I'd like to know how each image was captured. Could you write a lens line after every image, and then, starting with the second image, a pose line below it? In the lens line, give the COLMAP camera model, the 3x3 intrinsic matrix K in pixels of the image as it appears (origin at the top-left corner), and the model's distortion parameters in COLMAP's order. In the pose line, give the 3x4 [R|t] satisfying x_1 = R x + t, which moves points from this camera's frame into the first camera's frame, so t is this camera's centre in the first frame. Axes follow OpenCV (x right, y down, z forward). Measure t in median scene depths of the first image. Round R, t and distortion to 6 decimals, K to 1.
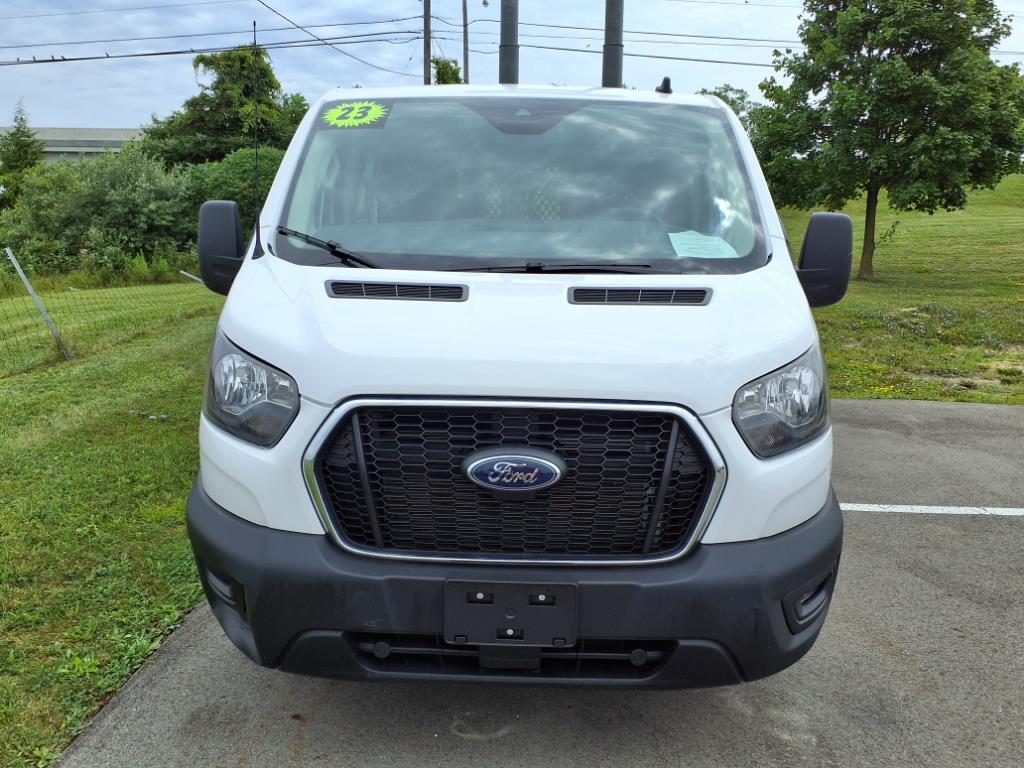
lens RADIAL K [[799.1, 0, 494.0], [0, 799.1, 386.8], [0, 0, 1]] dist [0.121589, -0.138901]
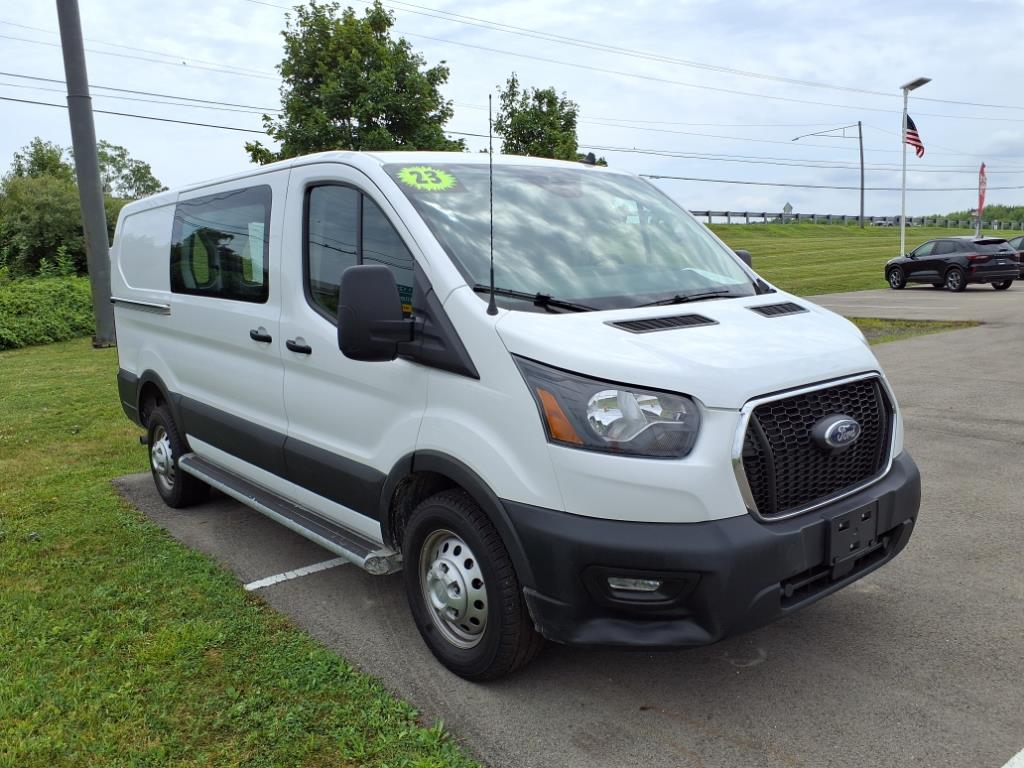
lens RADIAL K [[824.9, 0, 516.1], [0, 824.9, 386.7], [0, 0, 1]] dist [0.126749, -0.245354]
pose [[0.761415, -0.147337, 0.631299, -1.247204], [0.193214, 0.981148, -0.004049, -0.072503], [-0.618801, 0.125059, 0.775529, 0.187975]]
